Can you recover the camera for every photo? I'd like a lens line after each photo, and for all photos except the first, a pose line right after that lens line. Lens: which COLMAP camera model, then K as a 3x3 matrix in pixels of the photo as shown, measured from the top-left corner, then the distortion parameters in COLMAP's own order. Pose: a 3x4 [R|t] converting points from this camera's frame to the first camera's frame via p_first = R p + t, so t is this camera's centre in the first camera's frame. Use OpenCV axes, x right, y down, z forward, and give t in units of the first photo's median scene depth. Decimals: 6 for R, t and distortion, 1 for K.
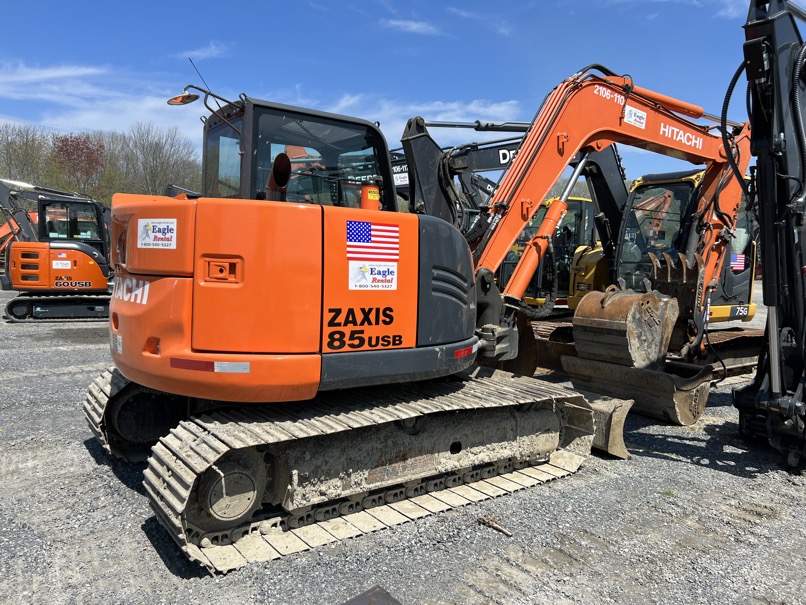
lens RADIAL K [[602.6, 0, 403.1], [0, 602.6, 300.8], [0, 0, 1]] dist [0.019448, -0.017676]
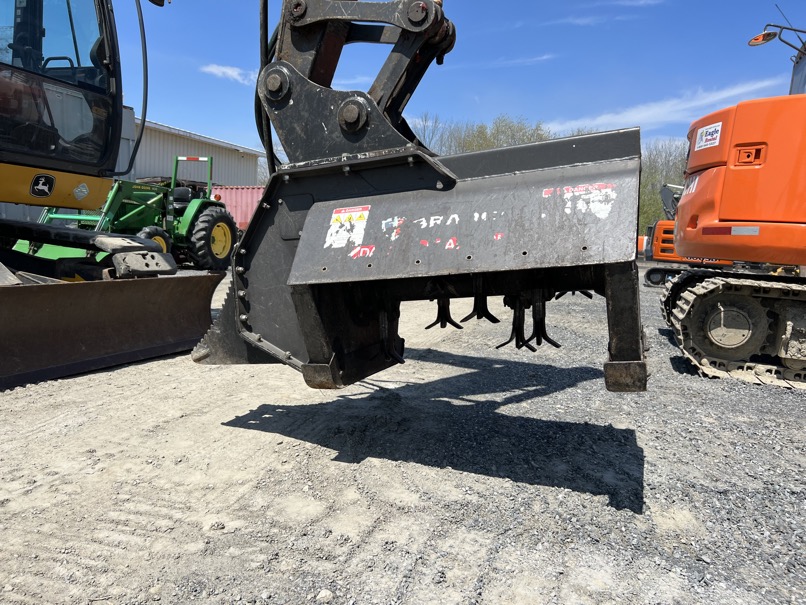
lens RADIAL K [[602.6, 0, 404.2], [0, 602.6, 302.6], [0, 0, 1]] dist [0.019448, -0.017676]
pose [[0.544623, 0.103313, -0.832293, 0.385050], [-0.116822, 0.992054, 0.046700, 0.272984], [0.830505, 0.071796, 0.552365, -0.273320]]
